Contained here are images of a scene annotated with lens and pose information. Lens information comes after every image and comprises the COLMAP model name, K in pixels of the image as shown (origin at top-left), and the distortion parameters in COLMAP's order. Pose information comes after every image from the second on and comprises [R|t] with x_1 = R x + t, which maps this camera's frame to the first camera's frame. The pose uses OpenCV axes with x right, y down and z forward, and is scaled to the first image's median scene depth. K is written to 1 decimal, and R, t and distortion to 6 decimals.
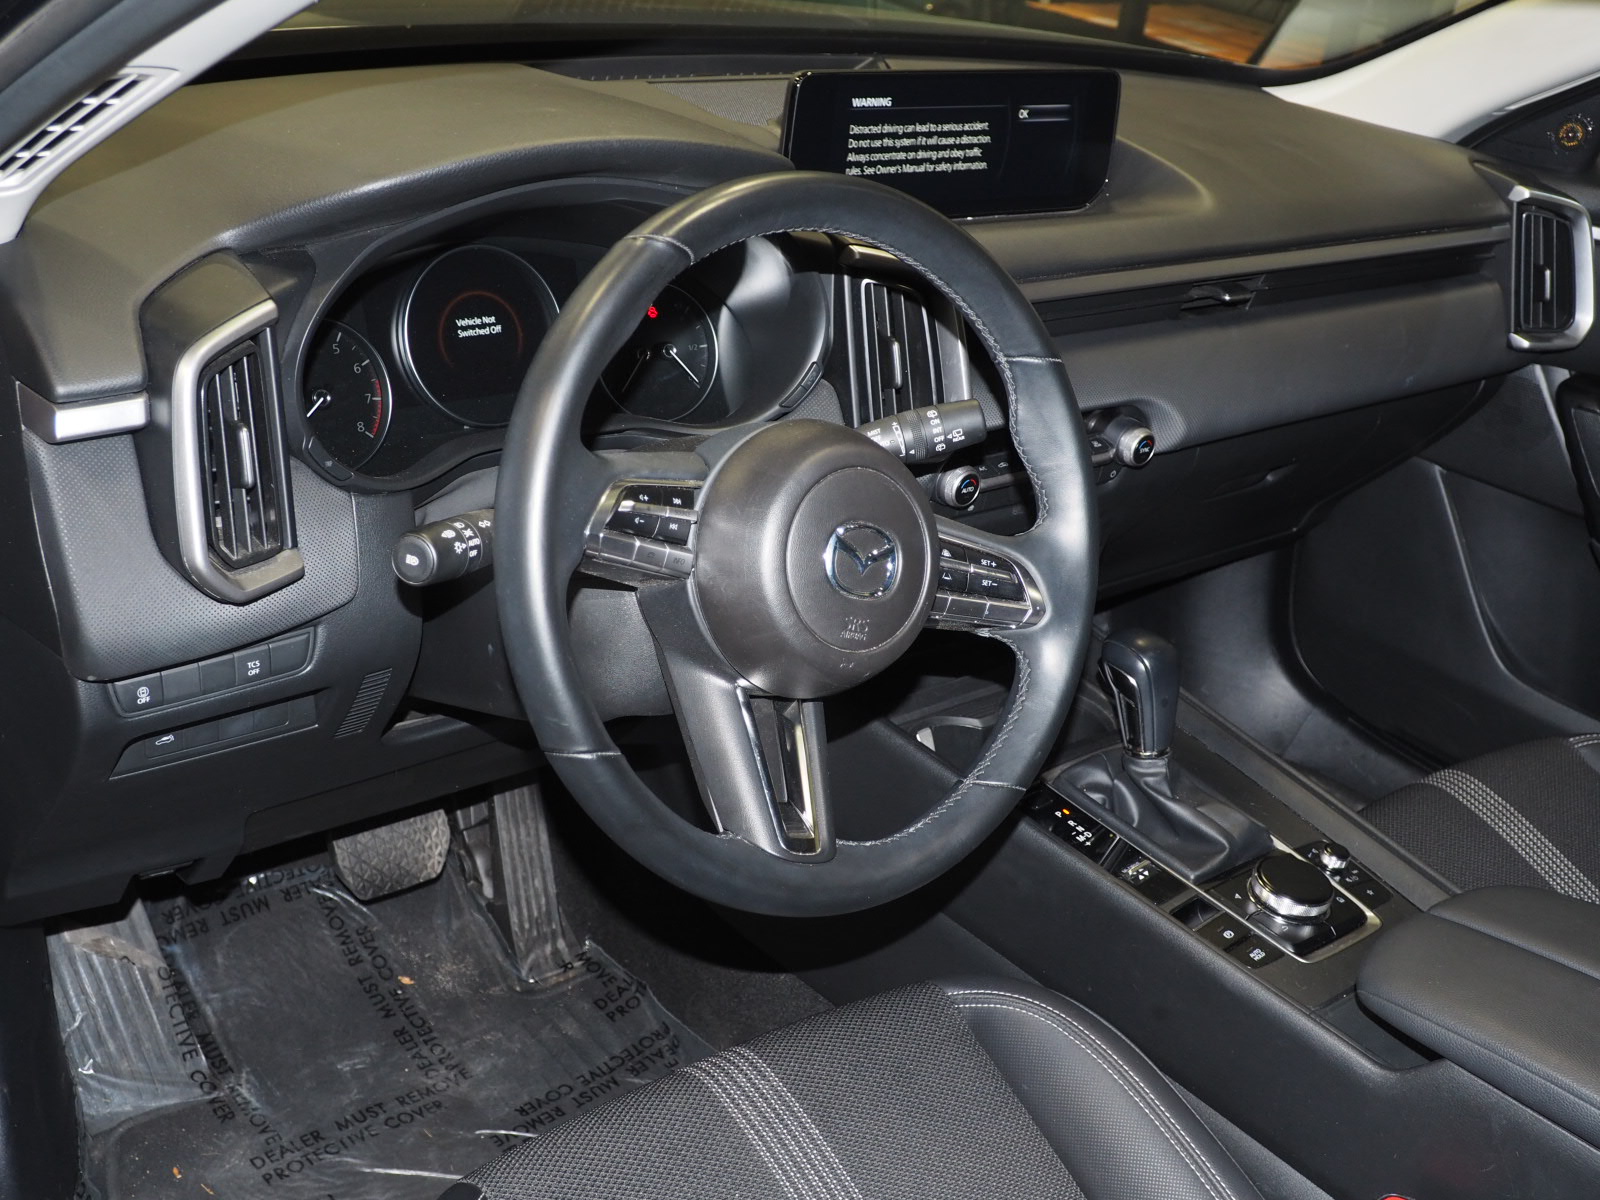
lens RADIAL K [[1869.2, 0, 800.0], [0, 1869.2, 600.0], [0, 0, 1]] dist [-0.016184, -0.015444]
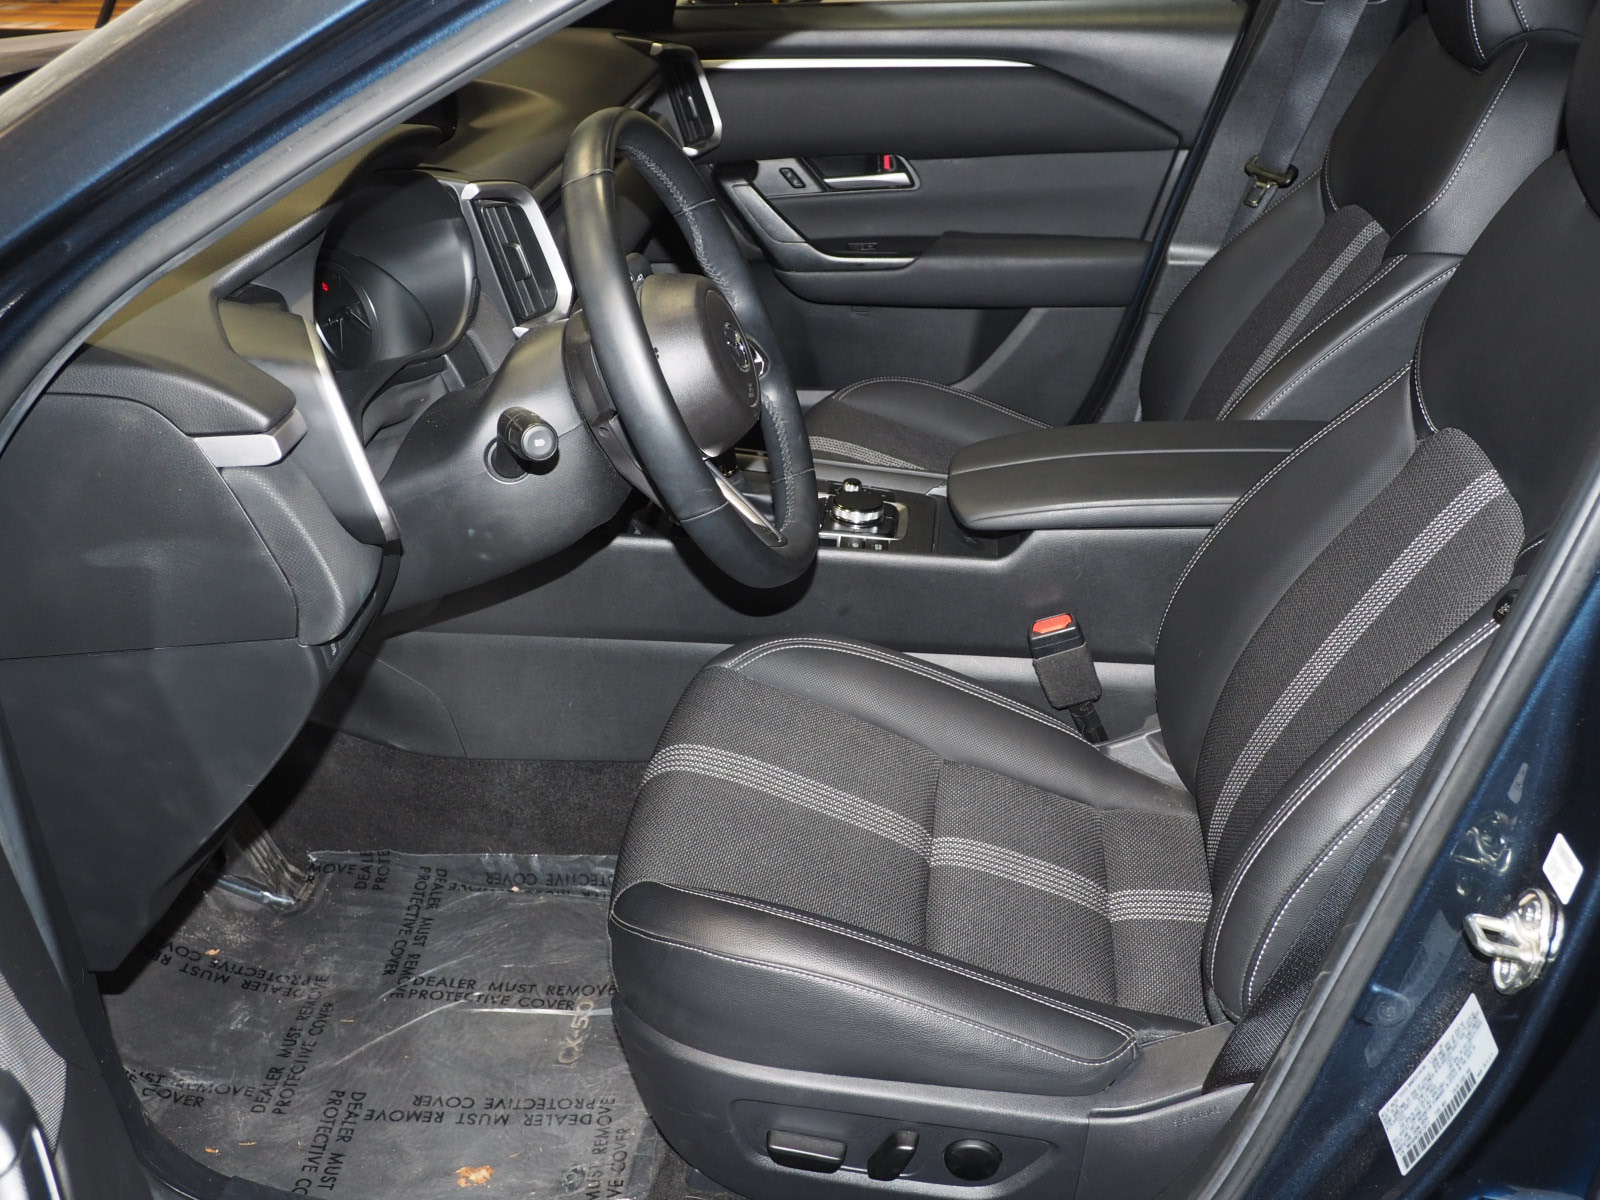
lens RADIAL K [[1869.2, 0, 800.0], [0, 1869.2, 600.0], [0, 0, 1]] dist [-0.016184, -0.015444]
pose [[0.699983, -0.416602, 0.580058, -0.552896], [0.390806, 0.903269, 0.177131, -0.053306], [-0.597741, 0.102702, 0.795084, -0.143953]]
